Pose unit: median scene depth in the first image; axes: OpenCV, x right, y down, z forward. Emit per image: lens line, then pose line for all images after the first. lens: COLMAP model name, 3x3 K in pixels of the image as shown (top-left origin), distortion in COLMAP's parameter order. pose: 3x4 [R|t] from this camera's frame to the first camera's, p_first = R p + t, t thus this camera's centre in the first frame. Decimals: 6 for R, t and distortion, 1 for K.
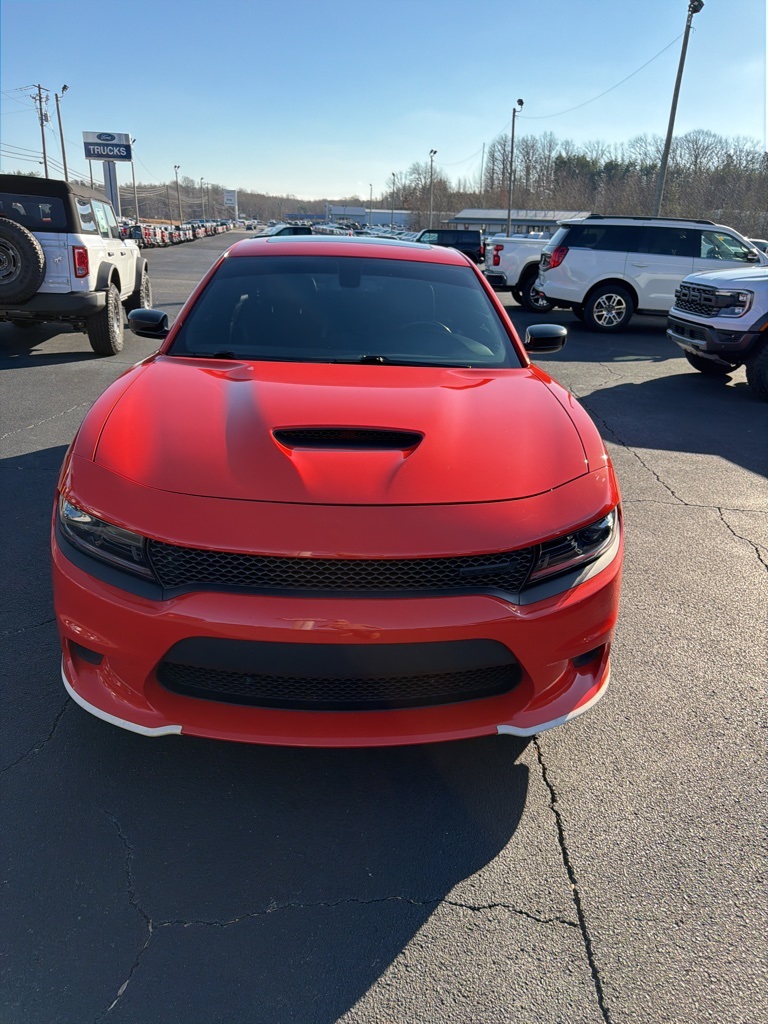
lens RADIAL K [[870.6, 0, 431.9], [0, 870.6, 511.8], [0, 0, 1]] dist [-0.002182, -0.003693]
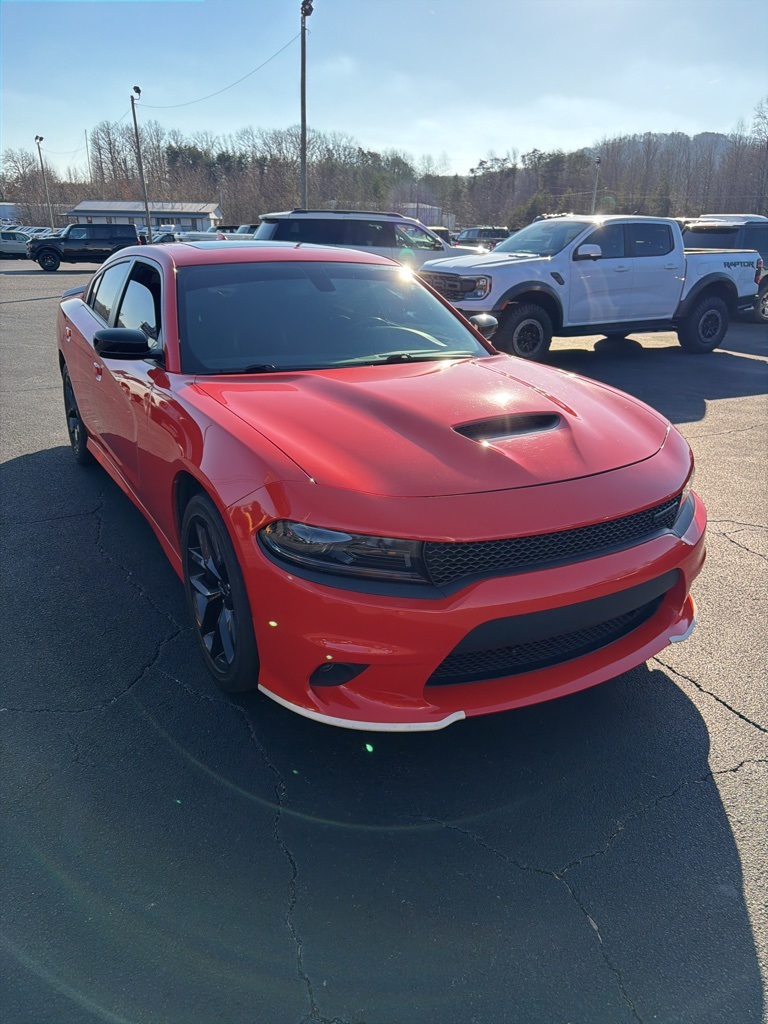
lens RADIAL K [[870.6, 0, 431.9], [0, 870.6, 511.8], [0, 0, 1]] dist [-0.002182, -0.003693]
pose [[0.853806, -0.177594, 0.489363, -0.156641], [0.170164, 0.983584, 0.060061, -0.012630], [-0.491996, 0.031991, 0.870009, 0.016039]]
